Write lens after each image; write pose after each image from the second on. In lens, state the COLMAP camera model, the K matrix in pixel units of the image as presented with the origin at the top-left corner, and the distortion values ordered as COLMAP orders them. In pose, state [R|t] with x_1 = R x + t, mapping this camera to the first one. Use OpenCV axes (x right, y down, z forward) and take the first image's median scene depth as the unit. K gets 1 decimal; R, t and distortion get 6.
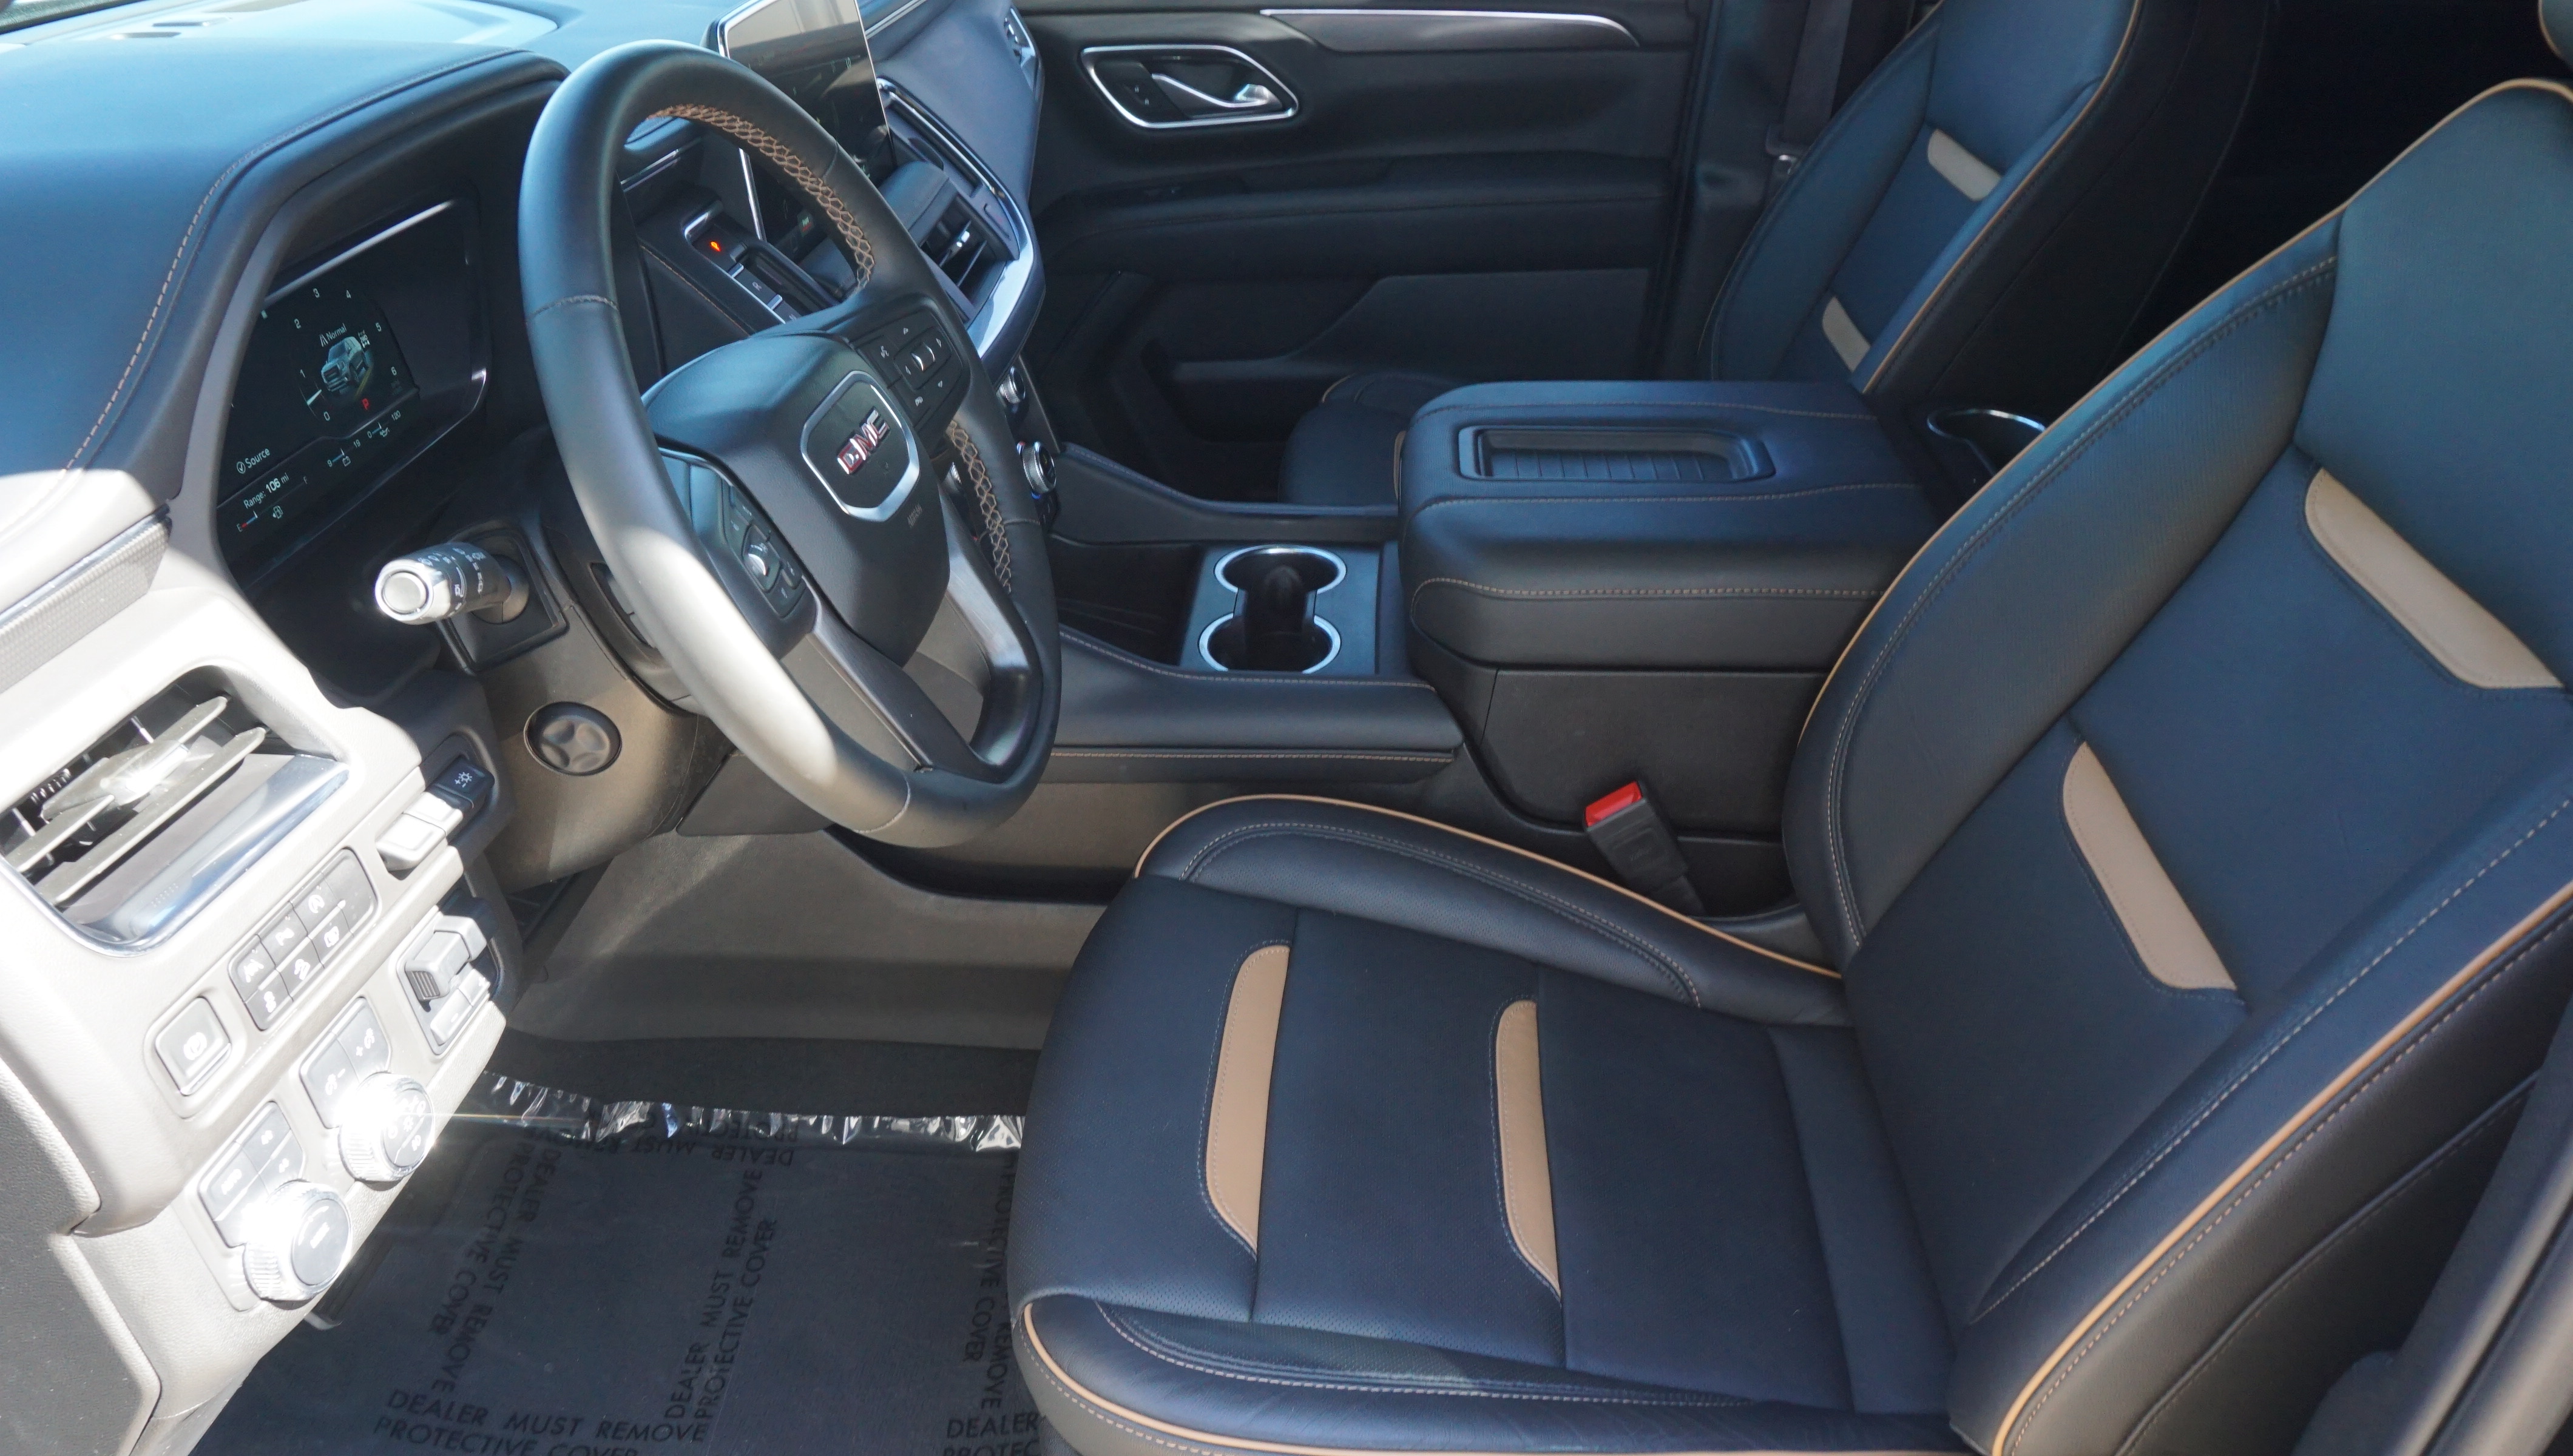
lens RADIAL K [[1738.1, 0, 1276.5], [0, 1738.1, 727.3], [0, 0, 1]] dist [-0.046387, 0.035241]
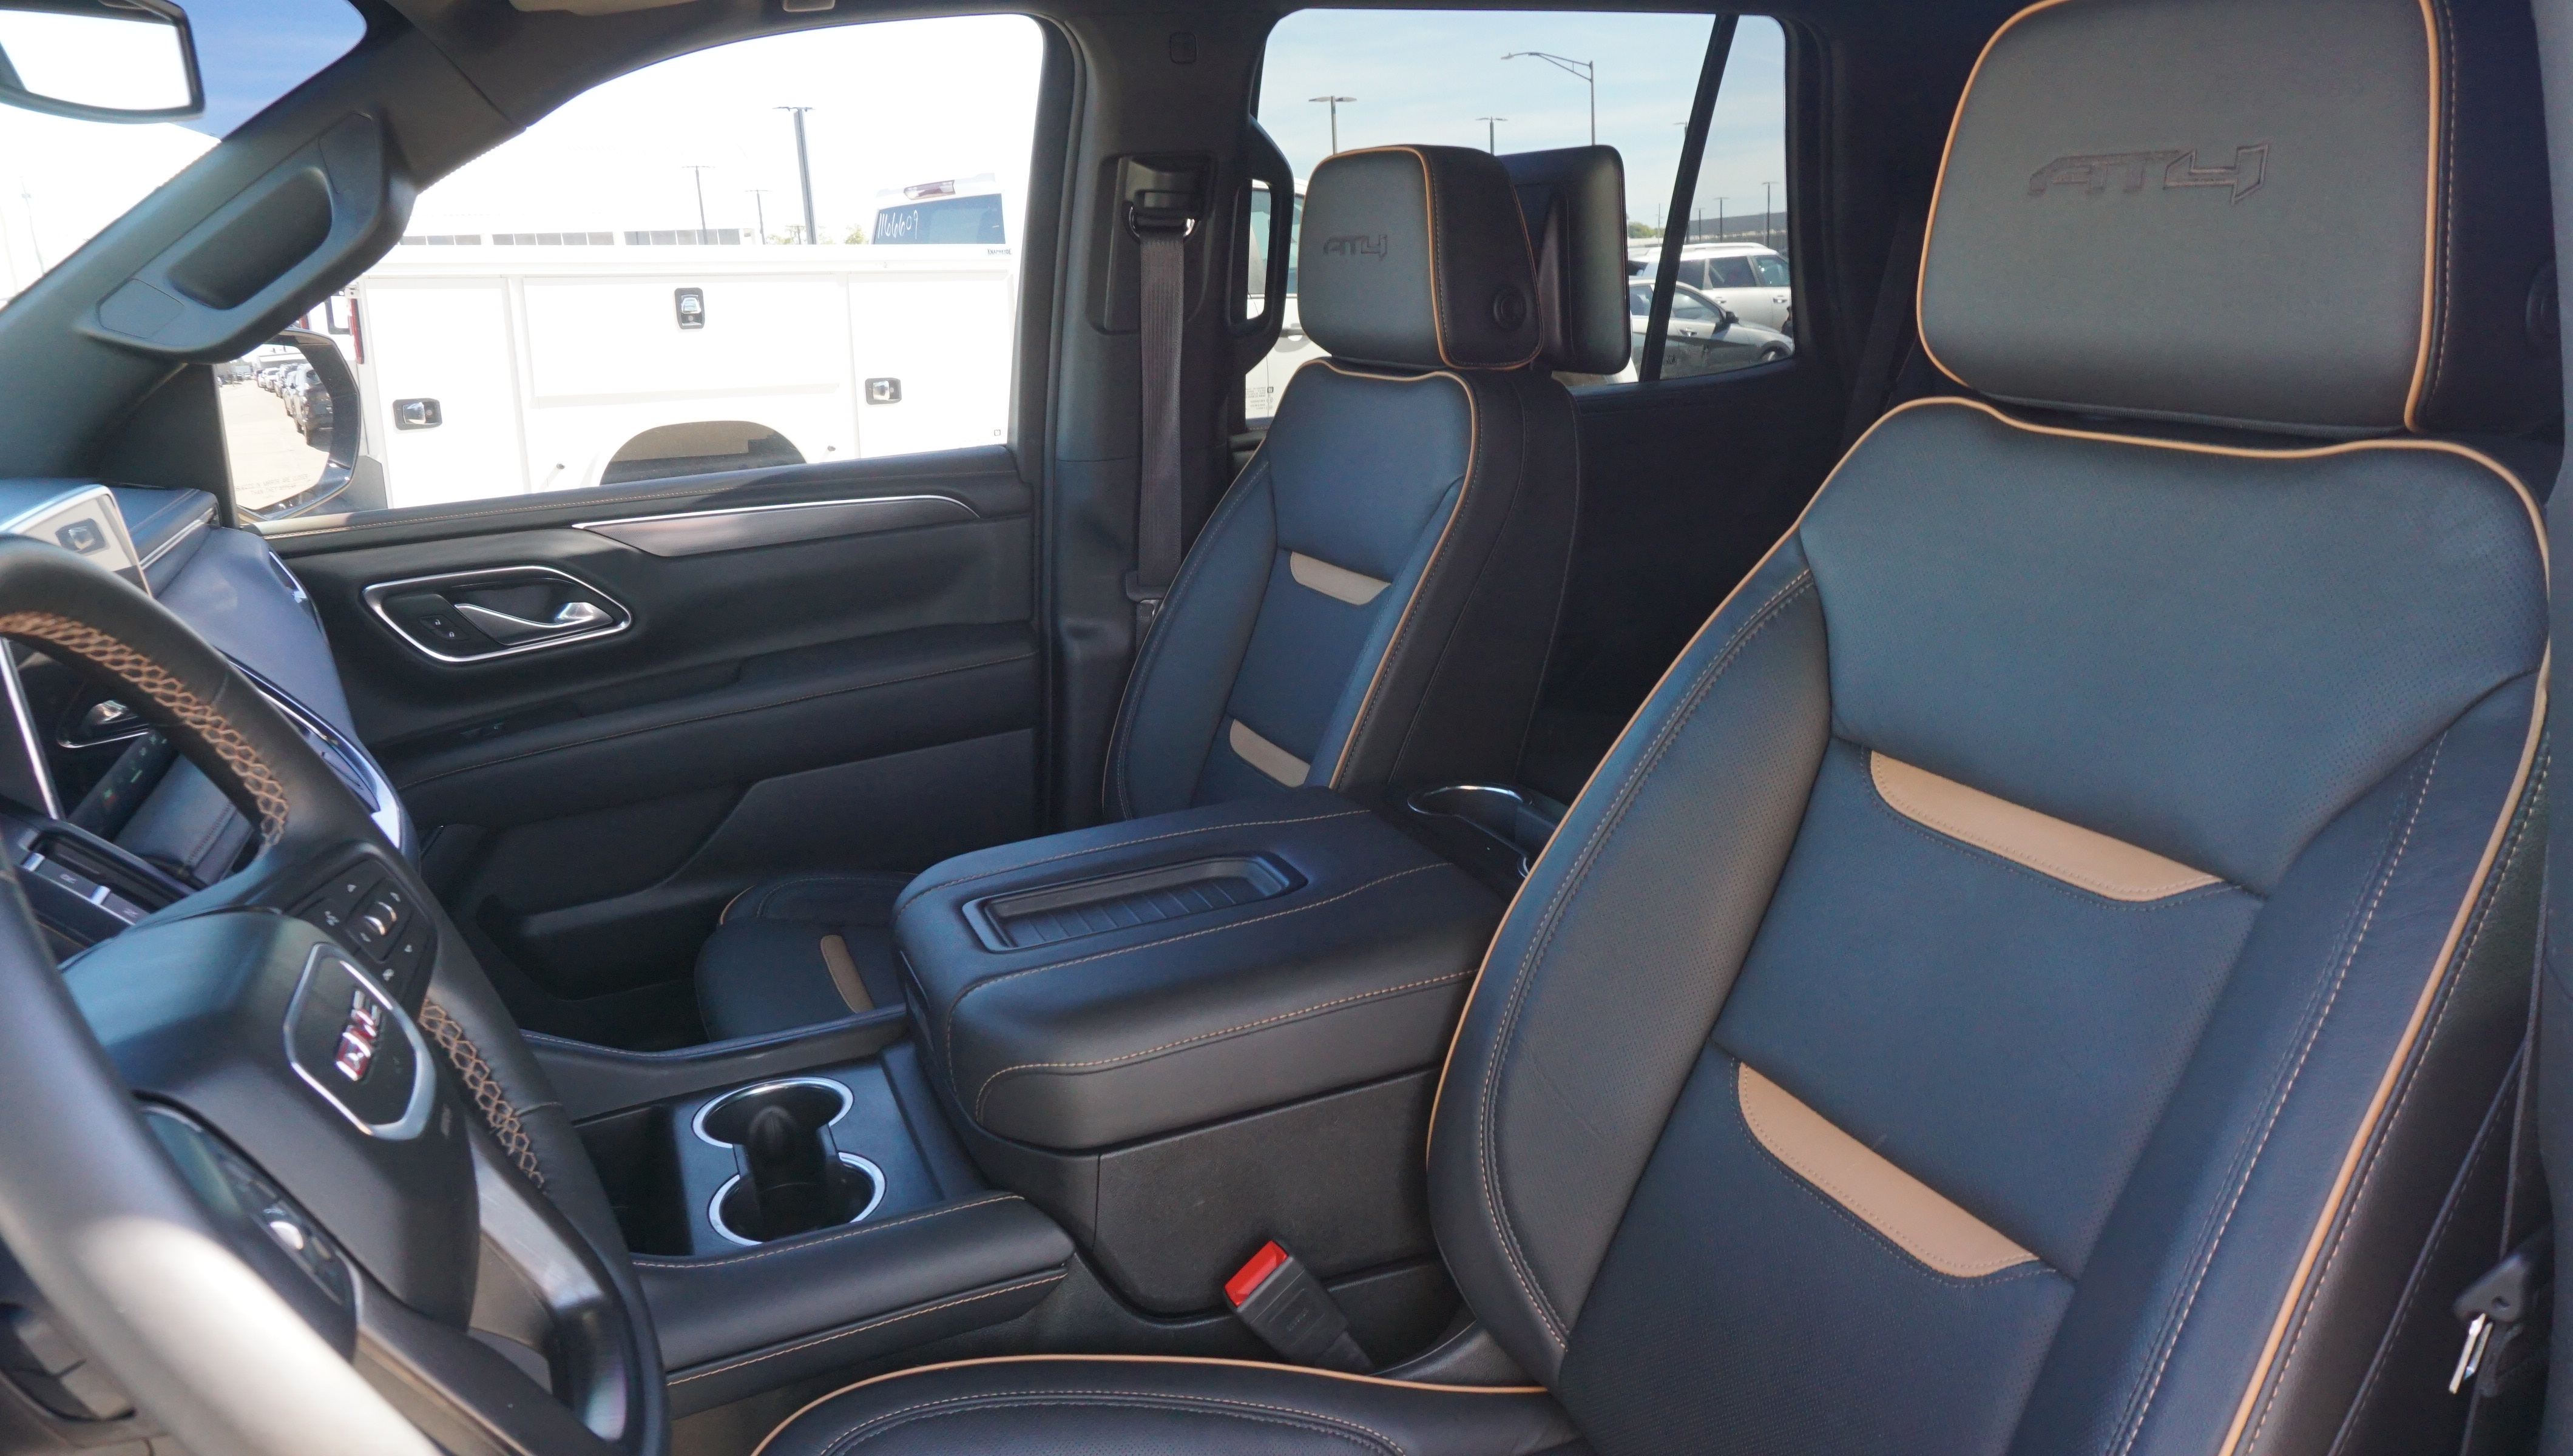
lens RADIAL K [[1738.1, 0, 1298.8], [0, 1738.1, 727.6], [0, 0, 1]] dist [-0.046387, 0.035241]
pose [[0.890013, -0.150354, 0.430432, -0.128224], [0.264089, 0.939571, -0.217861, -0.019531], [-0.371665, 0.307572, 0.875937, 0.142260]]
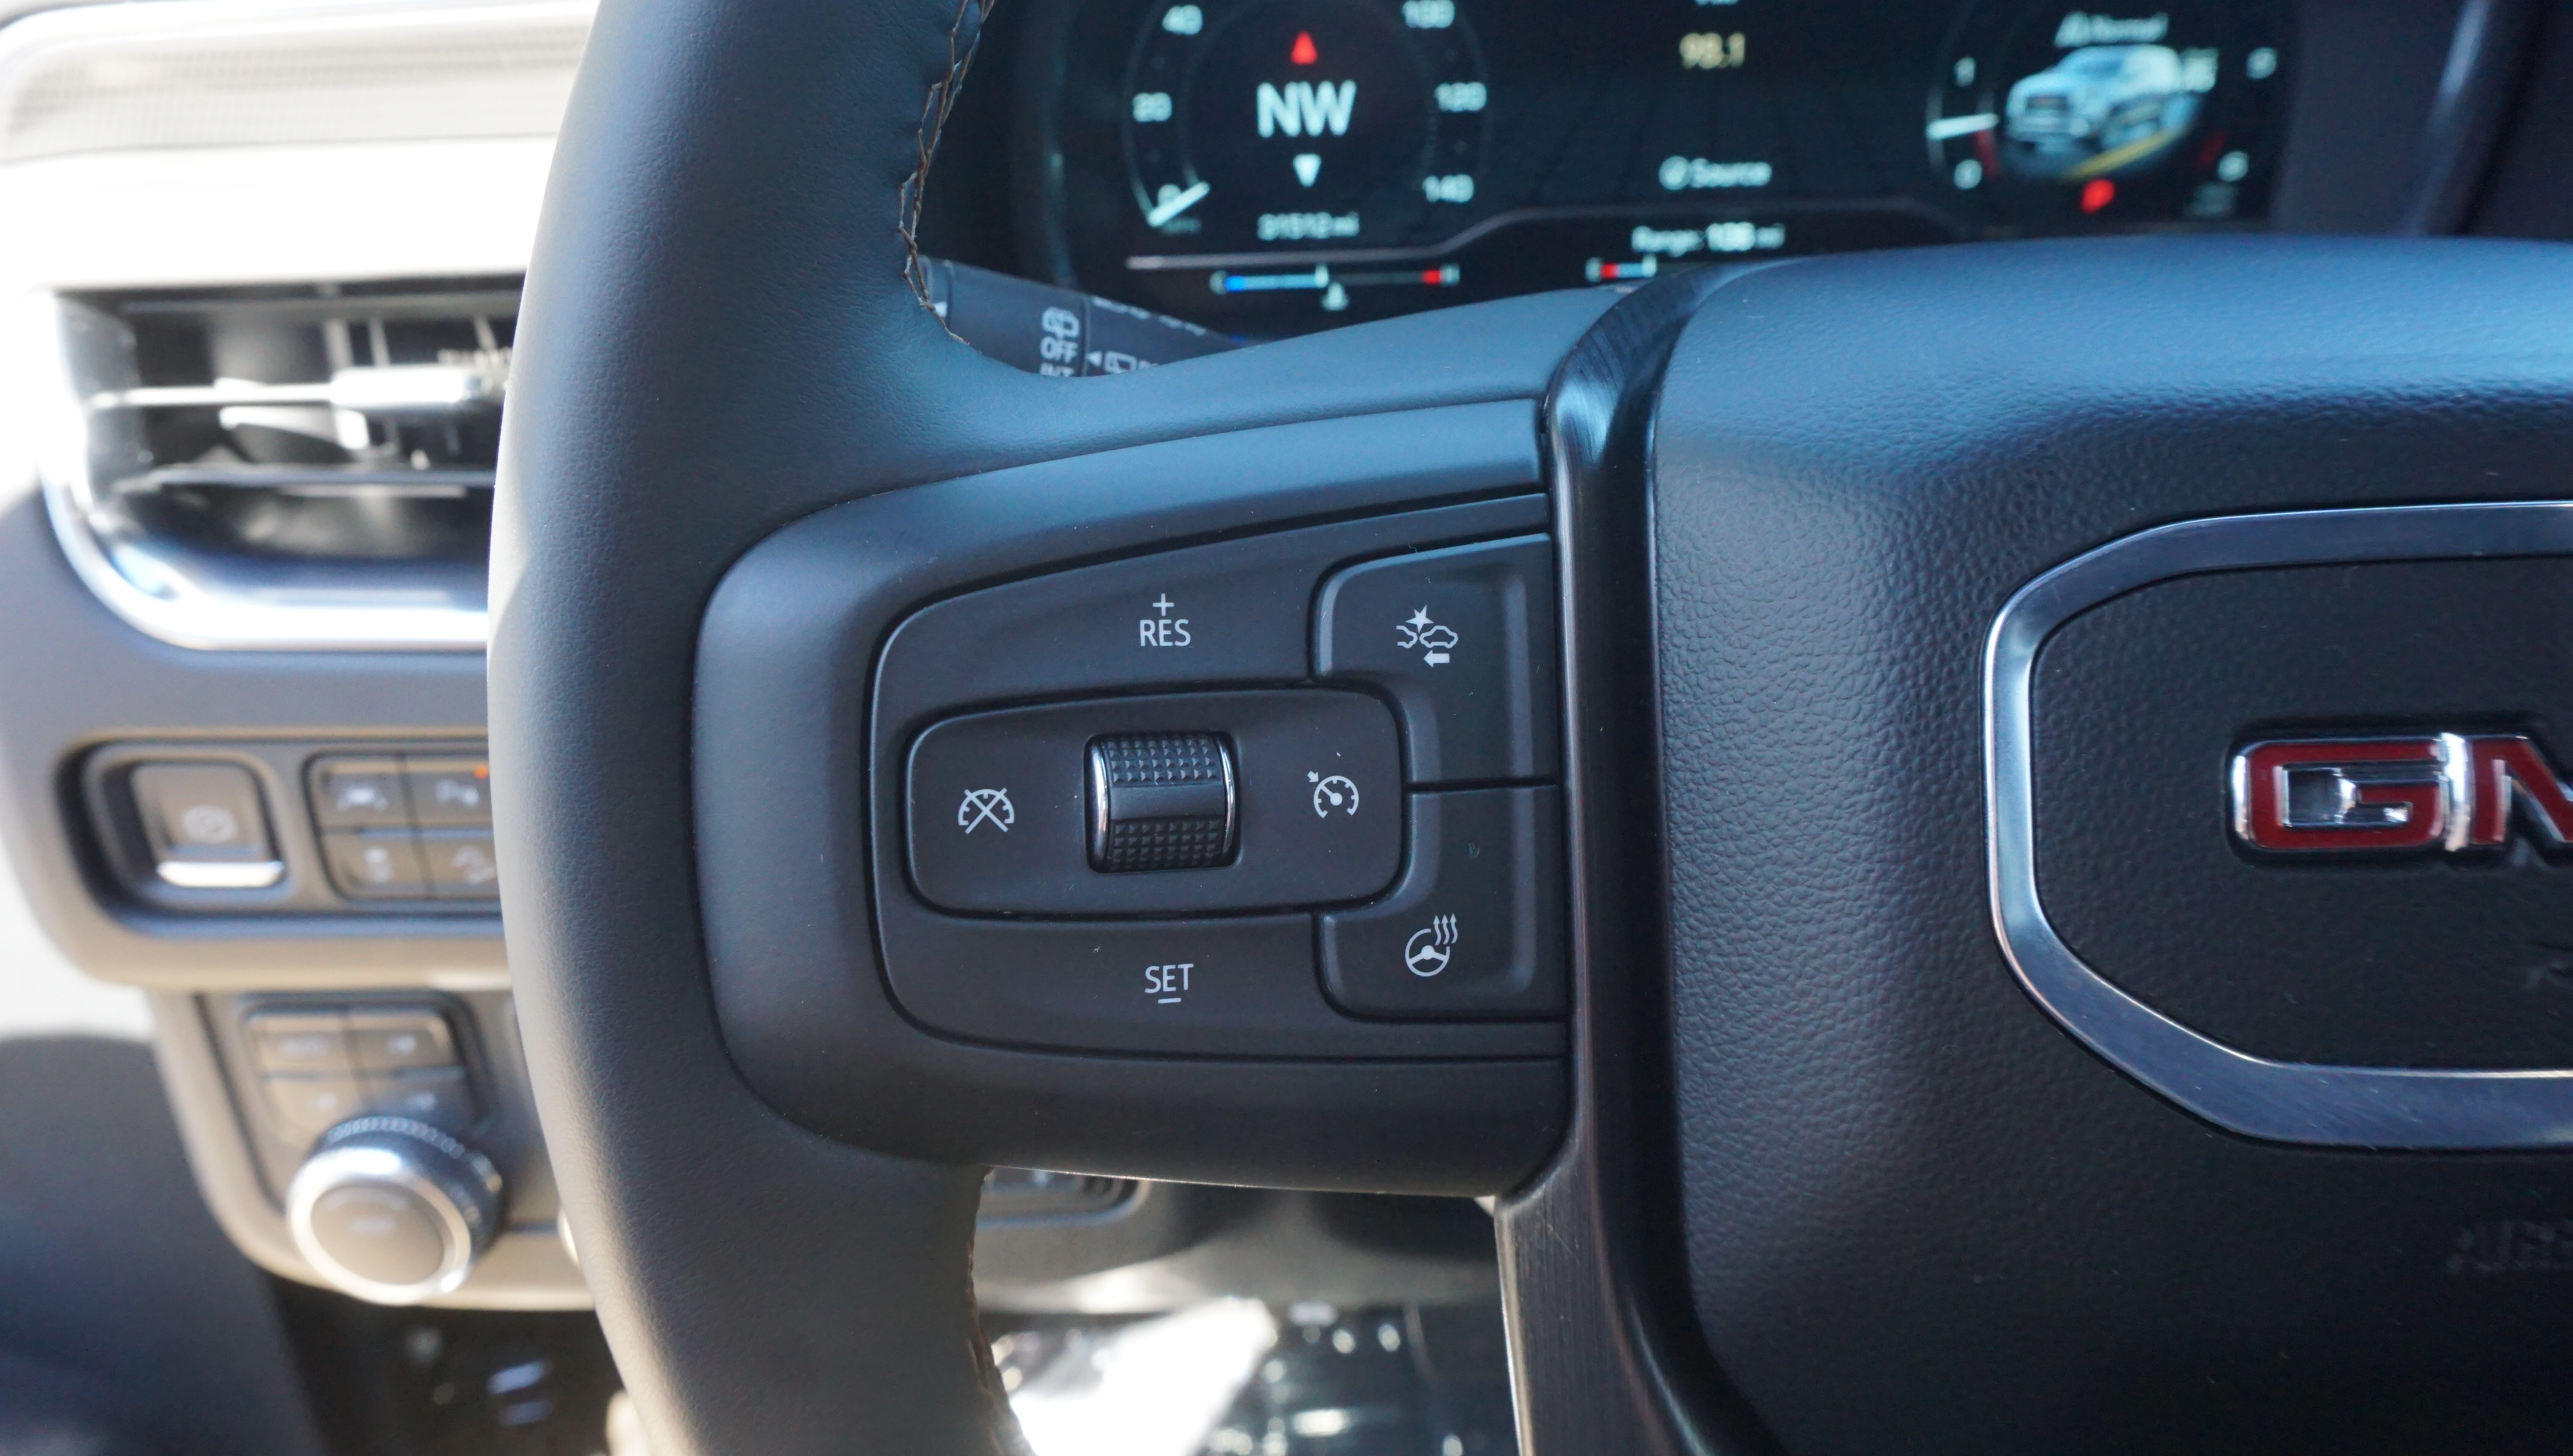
lens RADIAL K [[1738.1, 0, 1300.1], [0, 1738.1, 724.7], [0, 0, 1]] dist [-0.046387, 0.035241]
pose [[0.119713, 0.513324, -0.849804, -0.065318], [-0.492616, 0.773871, 0.398062, -0.127025], [0.861974, 0.370974, 0.345514, 0.572457]]
